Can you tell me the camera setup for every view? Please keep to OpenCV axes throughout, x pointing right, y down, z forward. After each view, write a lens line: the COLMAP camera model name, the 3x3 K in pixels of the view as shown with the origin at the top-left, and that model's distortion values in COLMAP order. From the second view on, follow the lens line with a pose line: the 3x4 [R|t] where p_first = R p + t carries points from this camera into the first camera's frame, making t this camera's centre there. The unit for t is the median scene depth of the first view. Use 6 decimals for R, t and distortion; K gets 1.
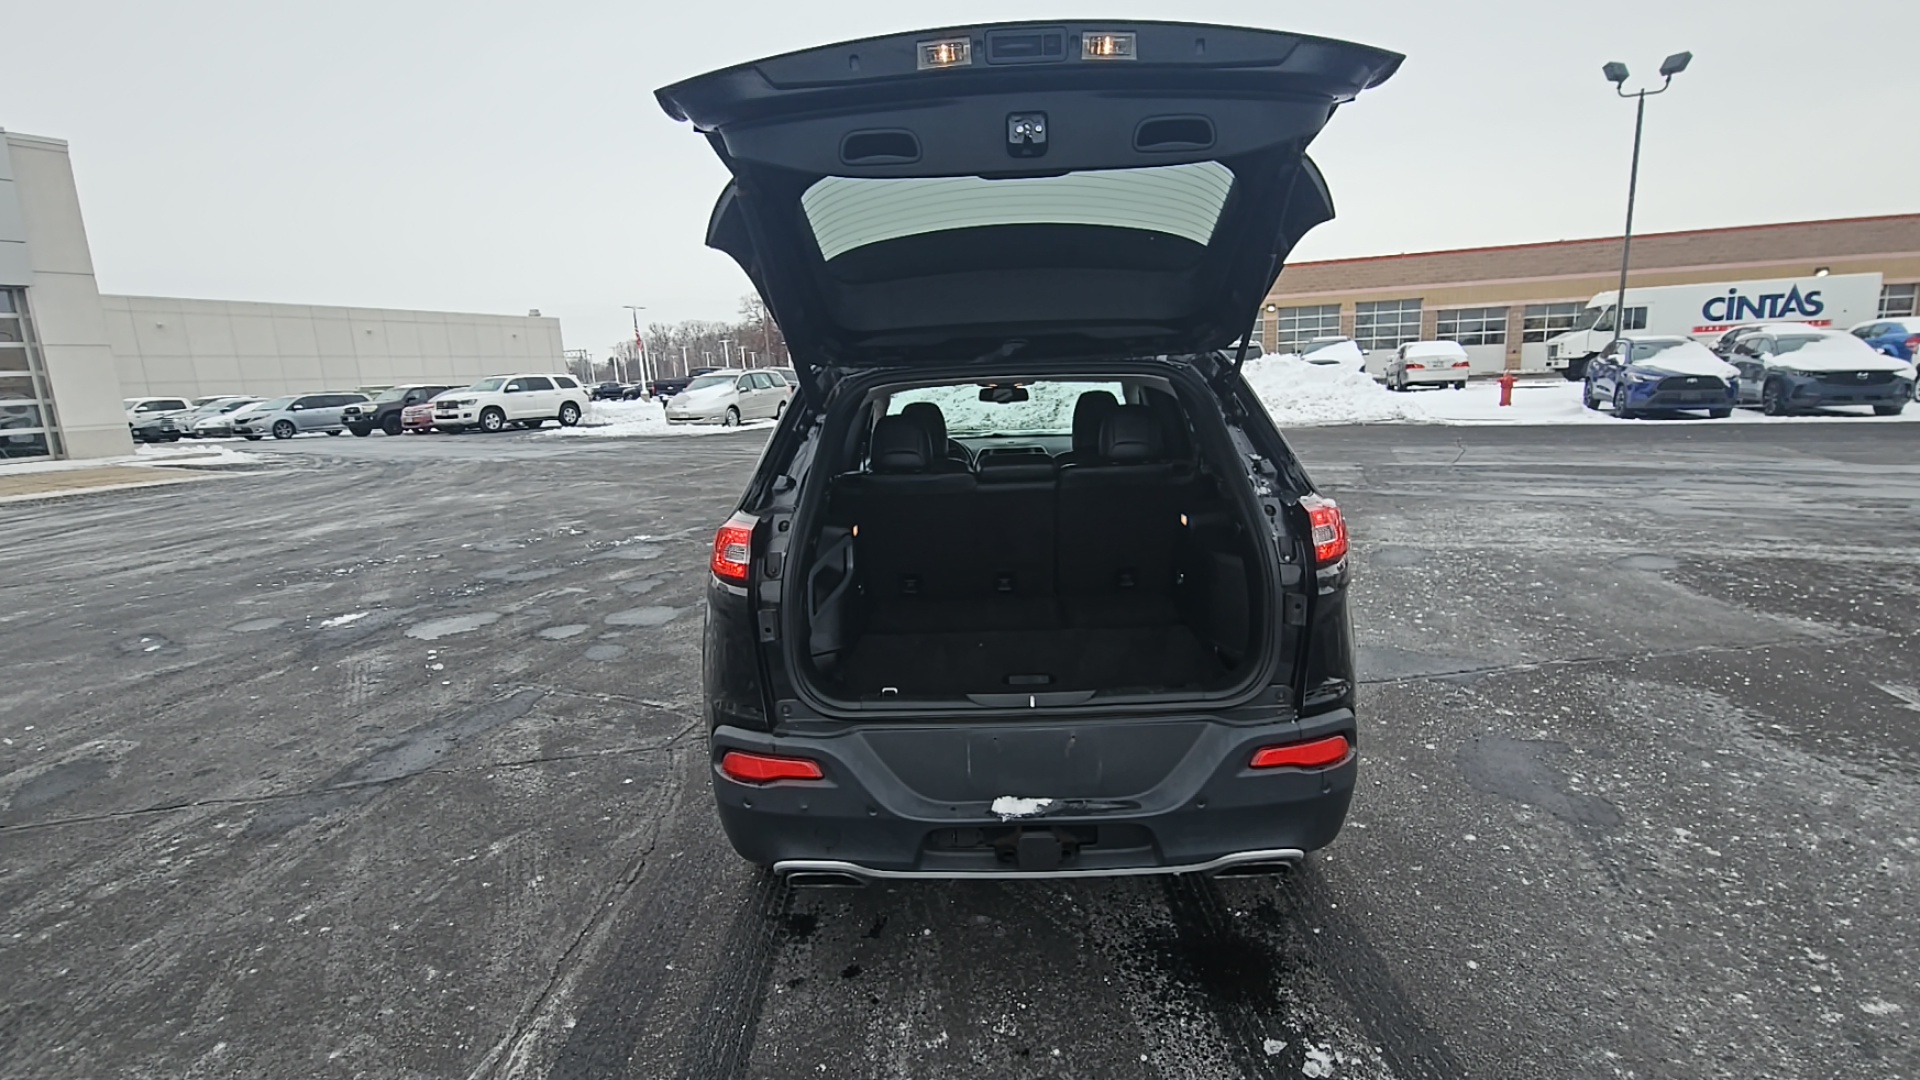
lens RADIAL K [[858.2, 0, 978.6], [0, 858.2, 544.4], [0, 0, 1]] dist [0.012884, -0.008844]
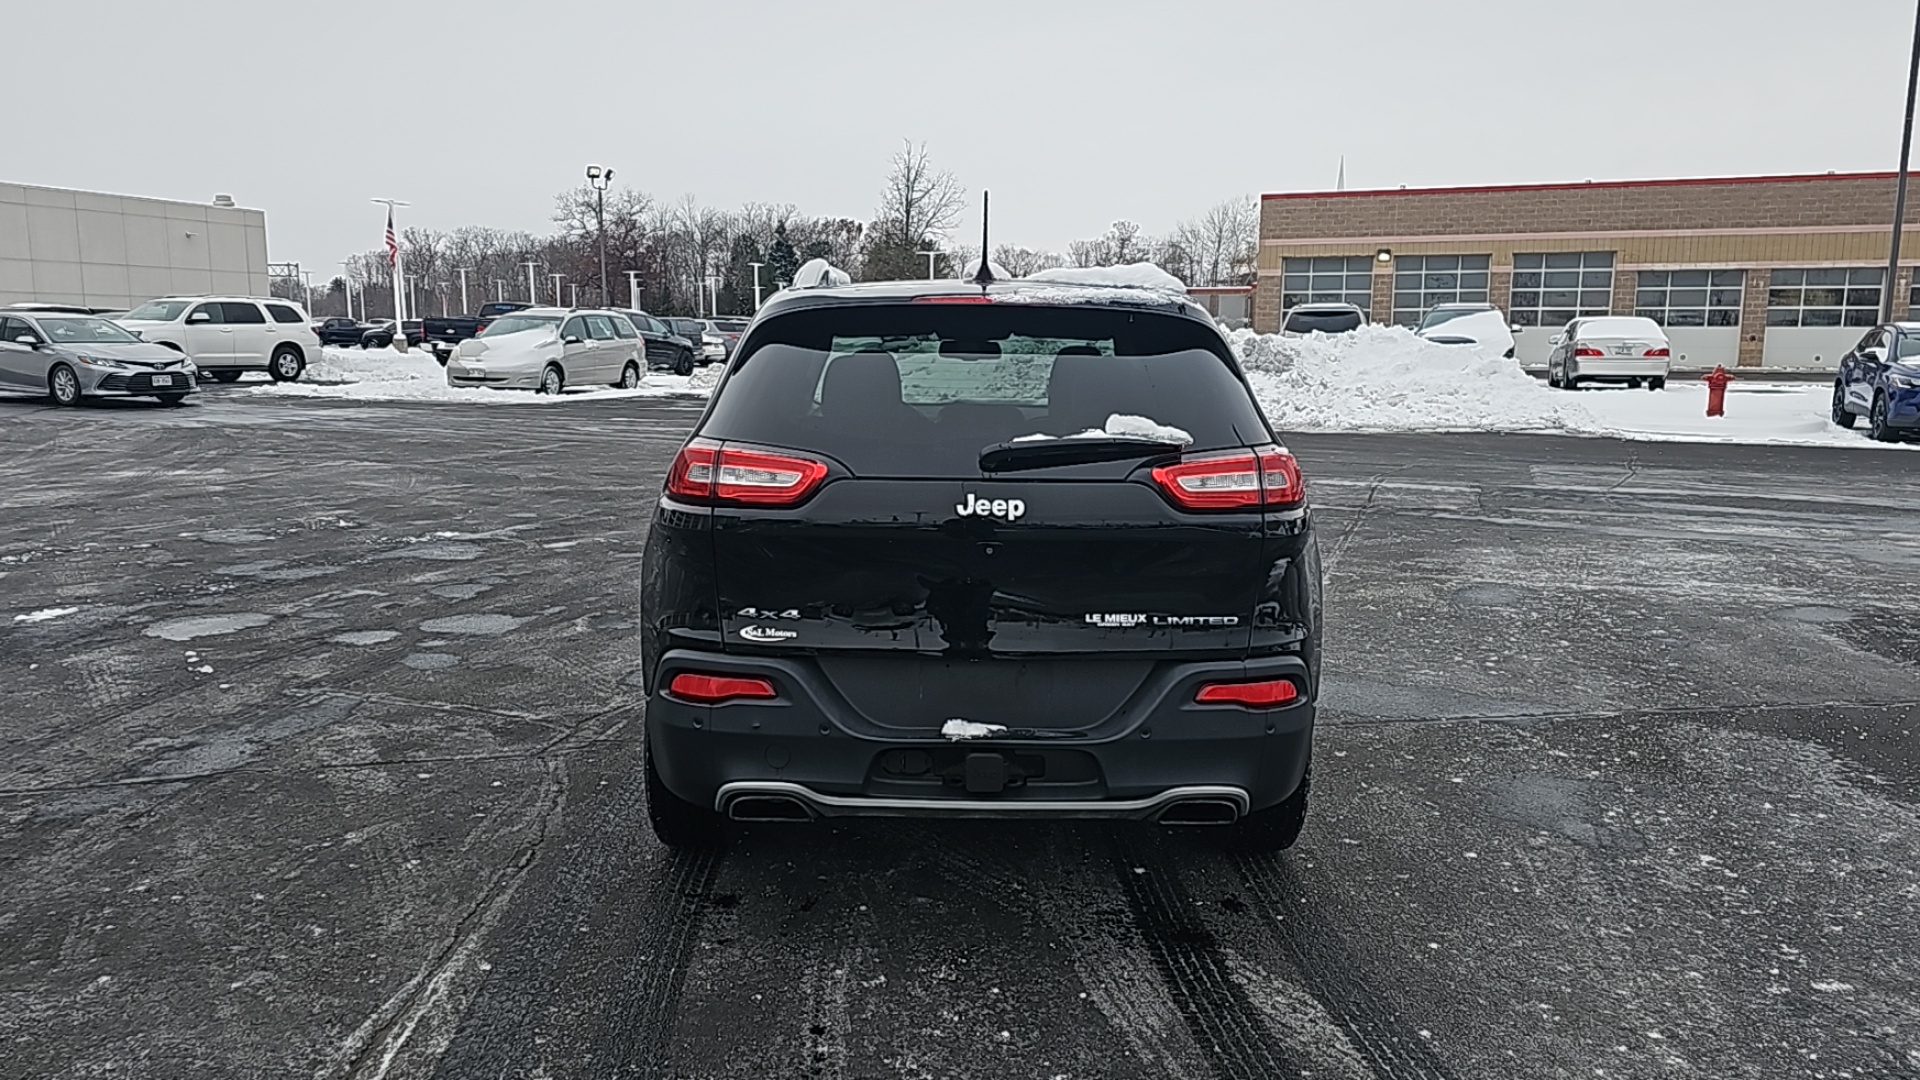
lens RADIAL K [[1371.3, 0, 969.0], [0, 1371.3, 534.5], [0, 0, 1]] dist [0.082741, -0.066729]
pose [[0.998478, 0.044176, 0.033013, -0.004172], [-0.042332, 0.997610, -0.054603, 0.040201], [-0.035346, 0.053122, 0.997962, -0.160202]]
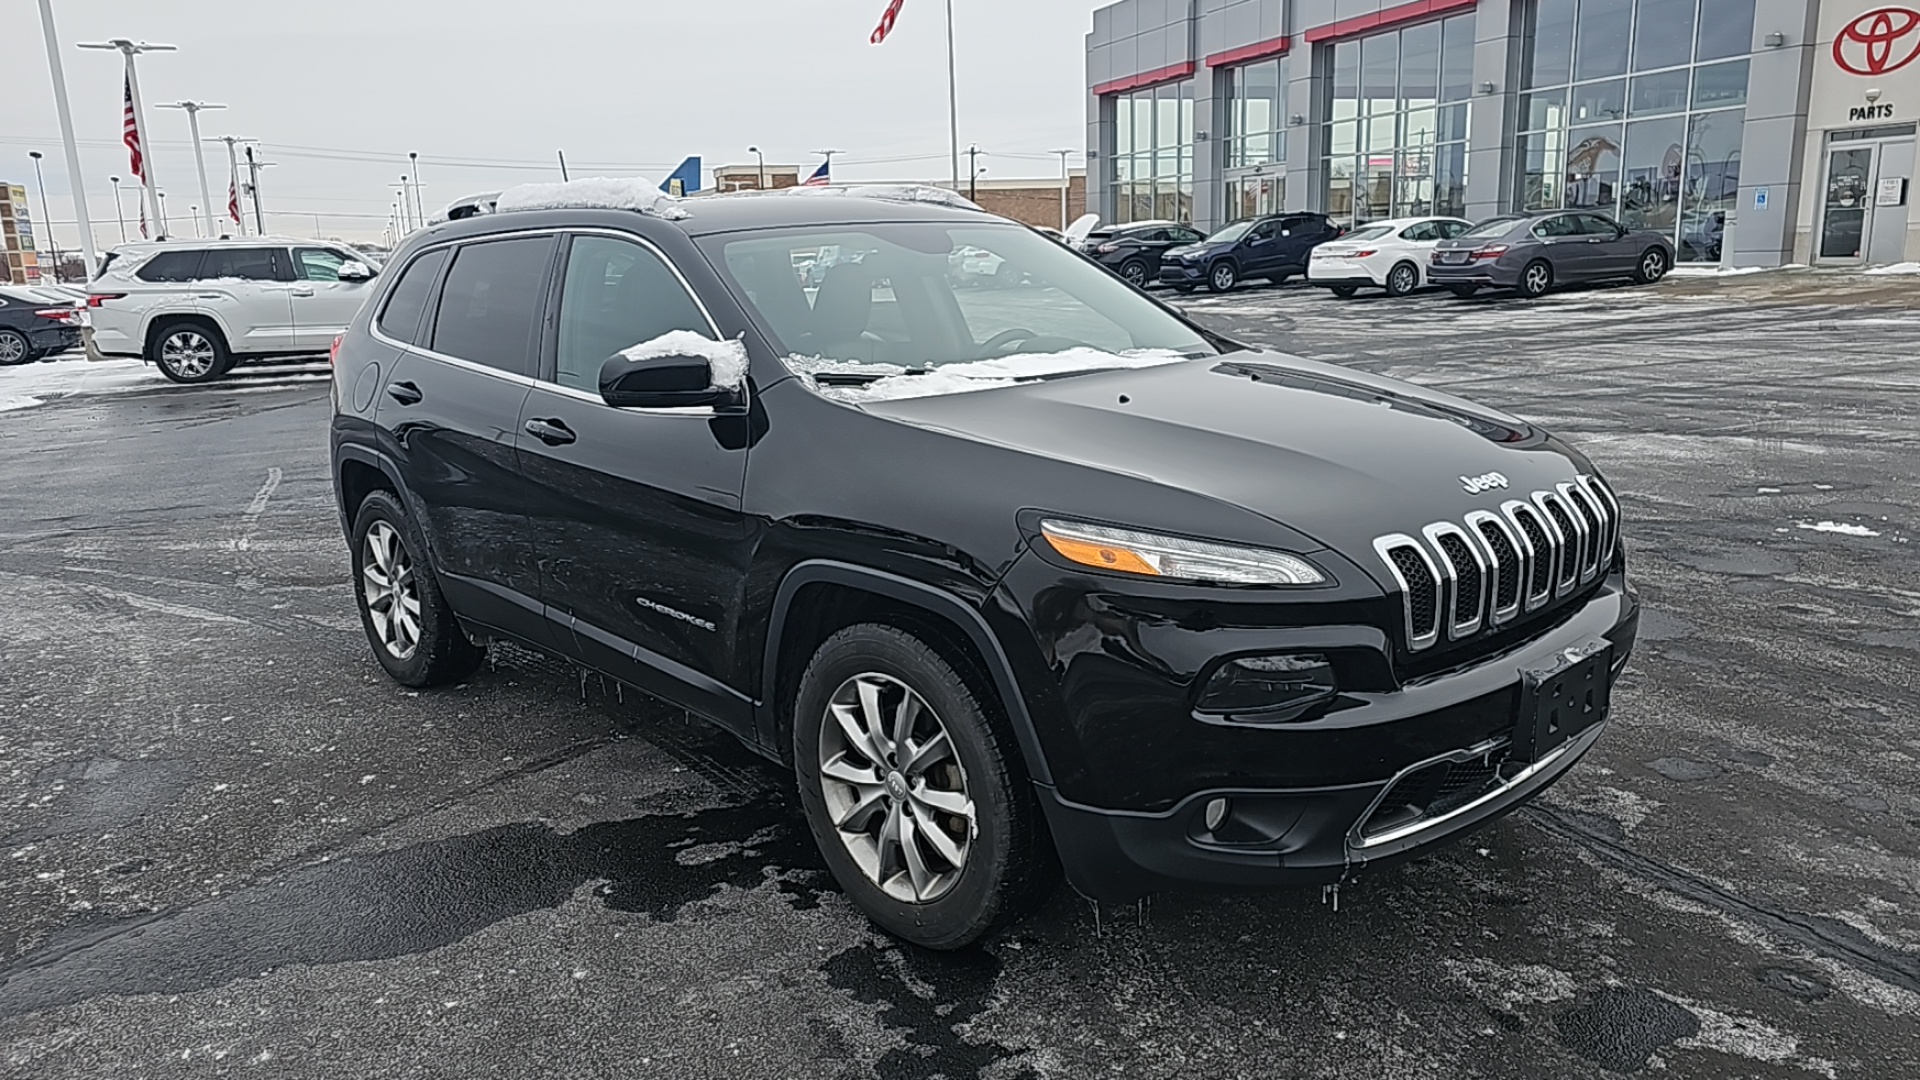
lens RADIAL K [[1366.4, 0, 958.9], [0, 1366.4, 552.1], [0, 0, 1]] dist [0.079978, -0.063268]
pose [[-0.720346, 0.214108, -0.659741, 0.365974], [-0.073615, 0.922193, 0.379660, -0.198750], [0.689697, 0.322054, -0.648536, 0.962500]]
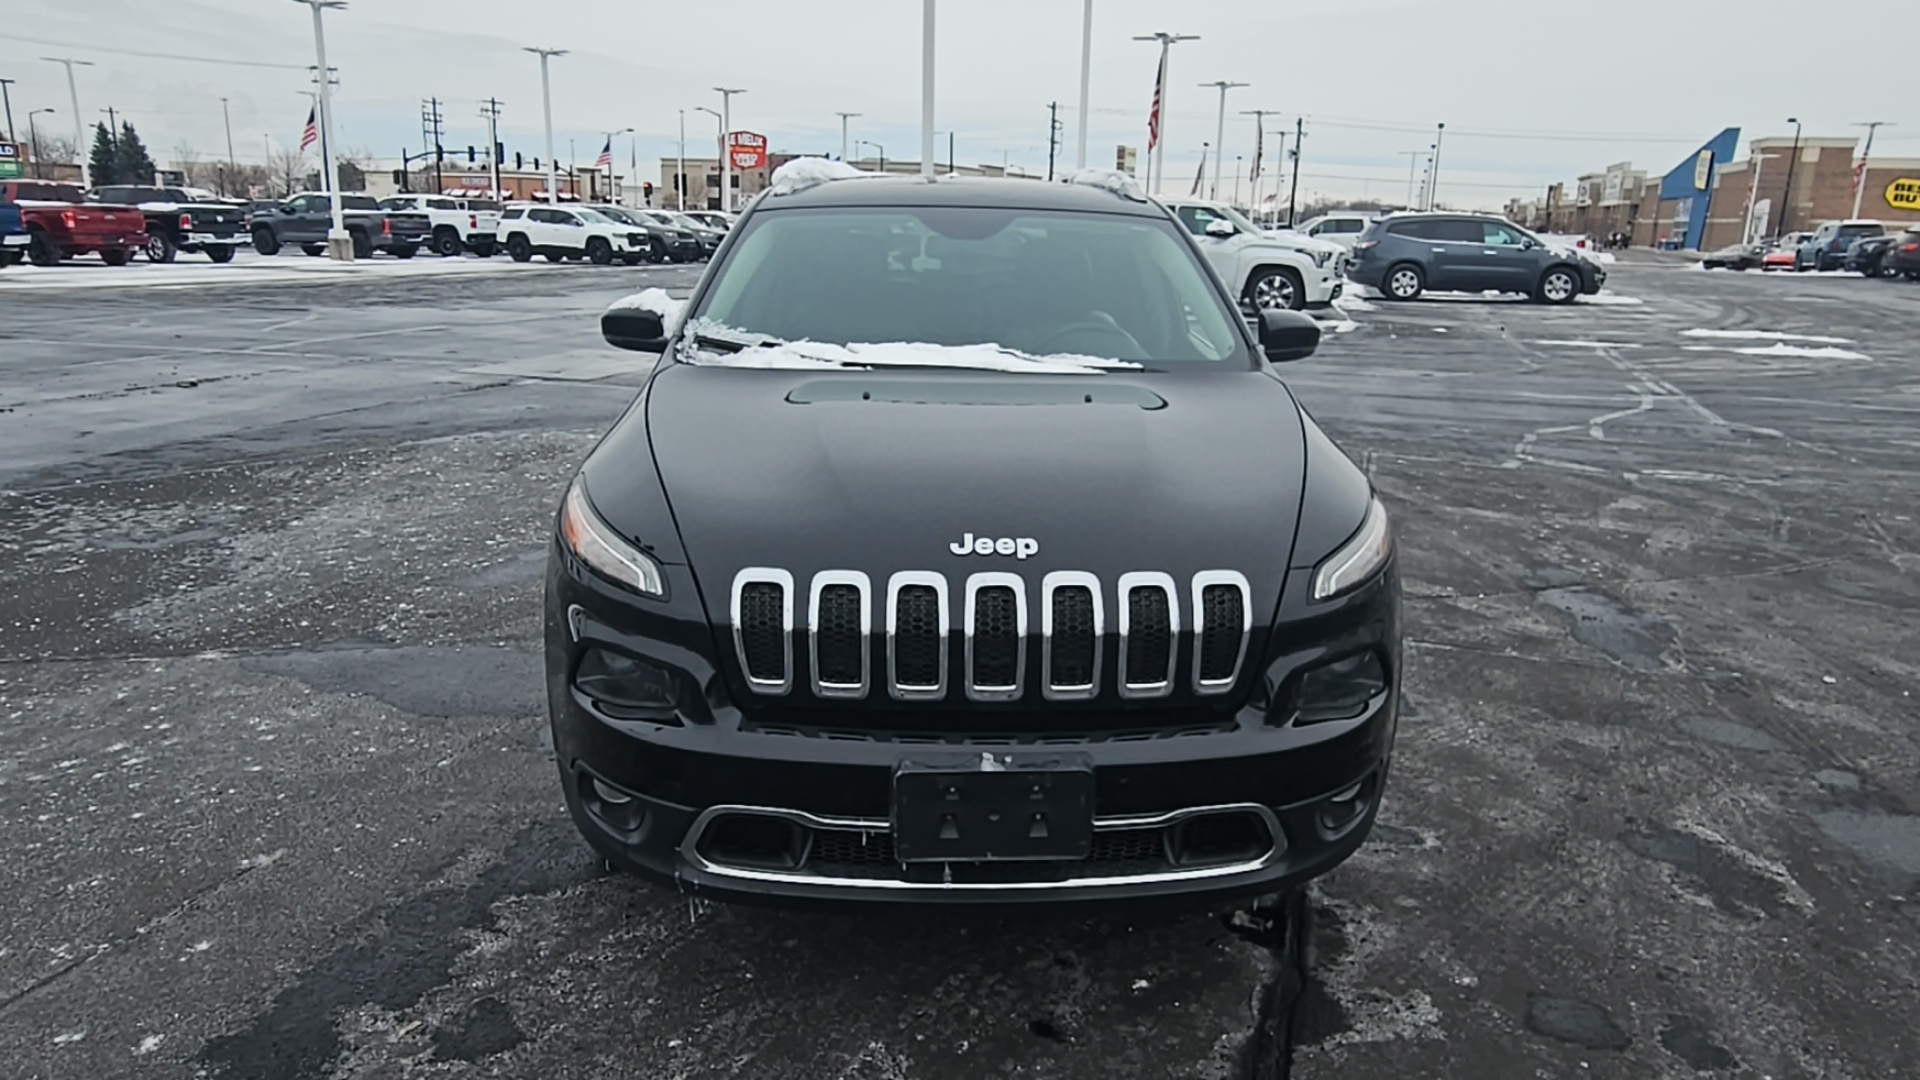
lens RADIAL K [[1273.3, 0, 987.2], [0, 1273.3, 539.9], [0, 0, 1]] dist [0.004387, -0.000763]
pose [[-0.997969, 0.030988, -0.055660, 0.040739], [0.003556, 0.899451, 0.437007, -0.215935], [0.063605, 0.435921, -0.897734, 1.076585]]
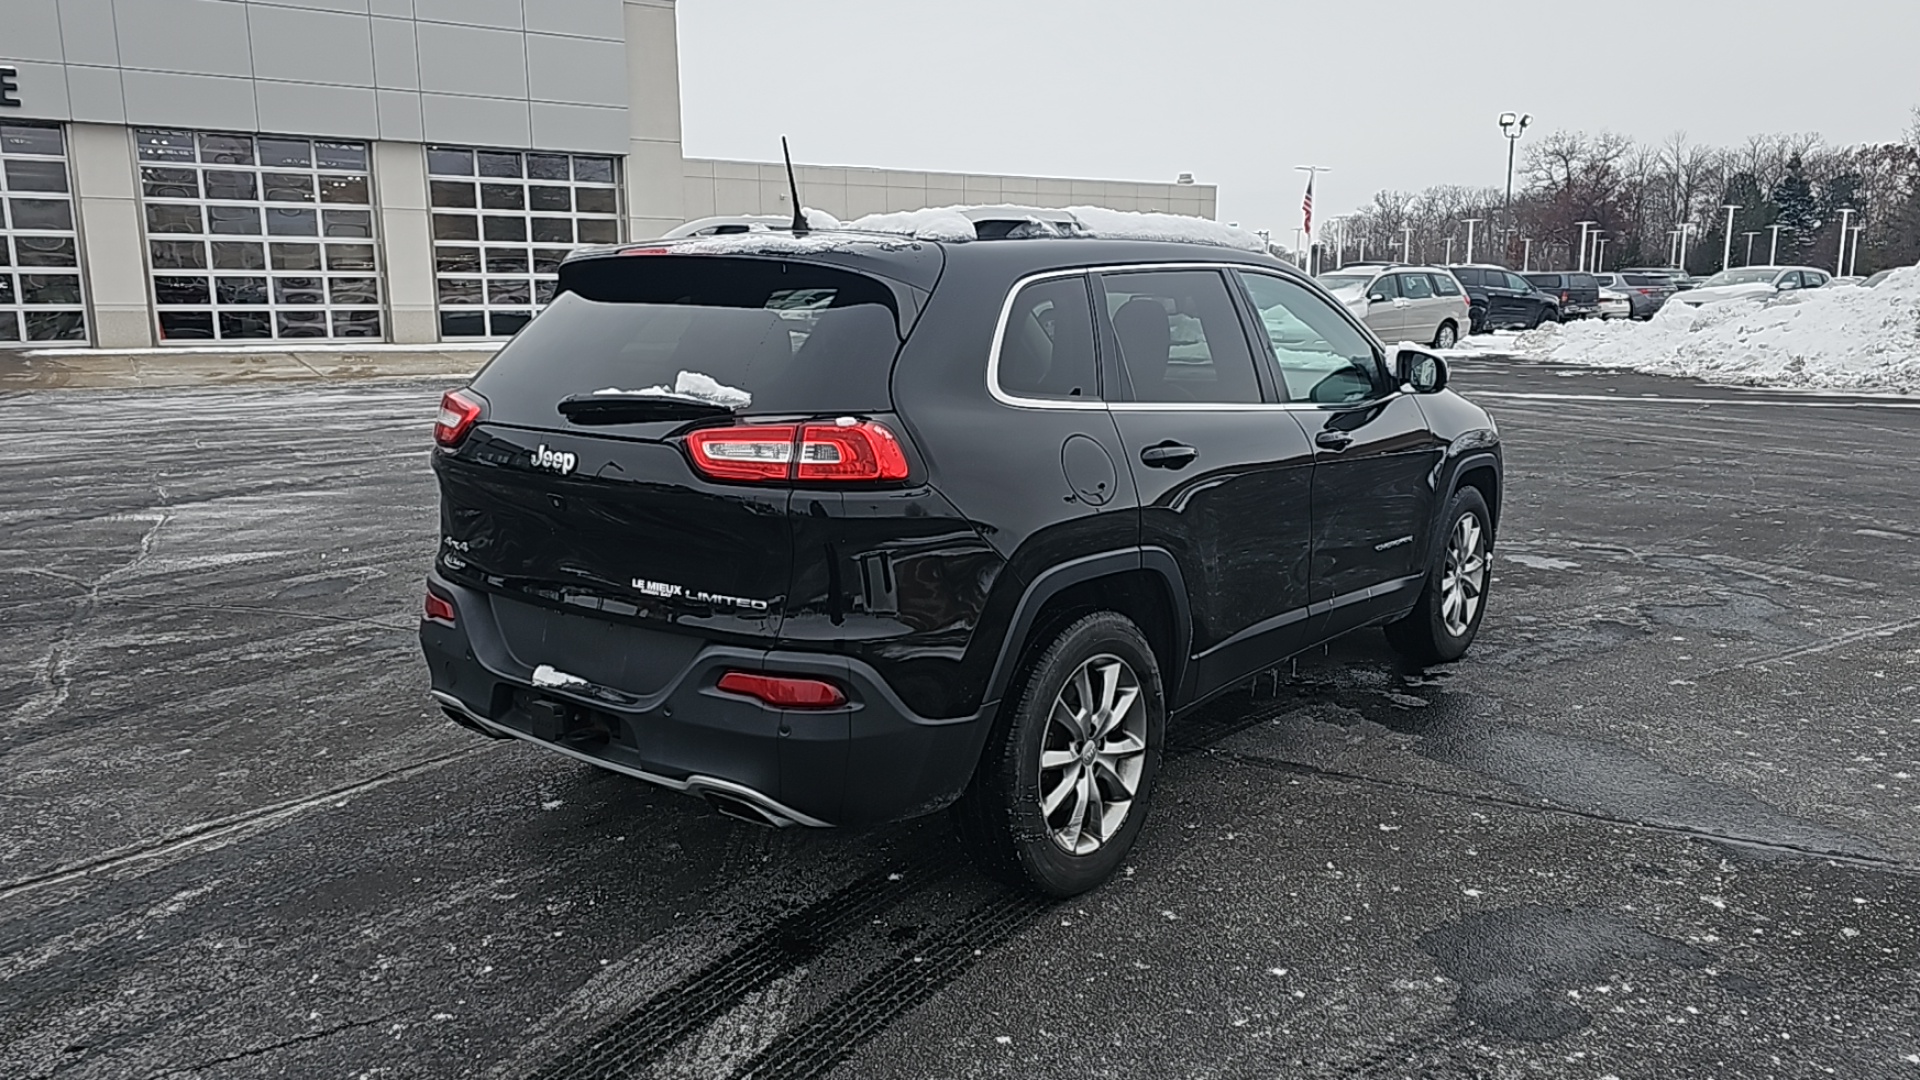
lens RADIAL K [[1366.4, 0, 958.9], [0, 1366.4, 552.1], [0, 0, 1]] dist [0.079978, -0.063268]
pose [[0.798980, 0.151143, -0.582054, 0.350228], [-0.148930, 0.987480, 0.051985, -0.001982], [0.582624, 0.045150, 0.811487, -0.016456]]
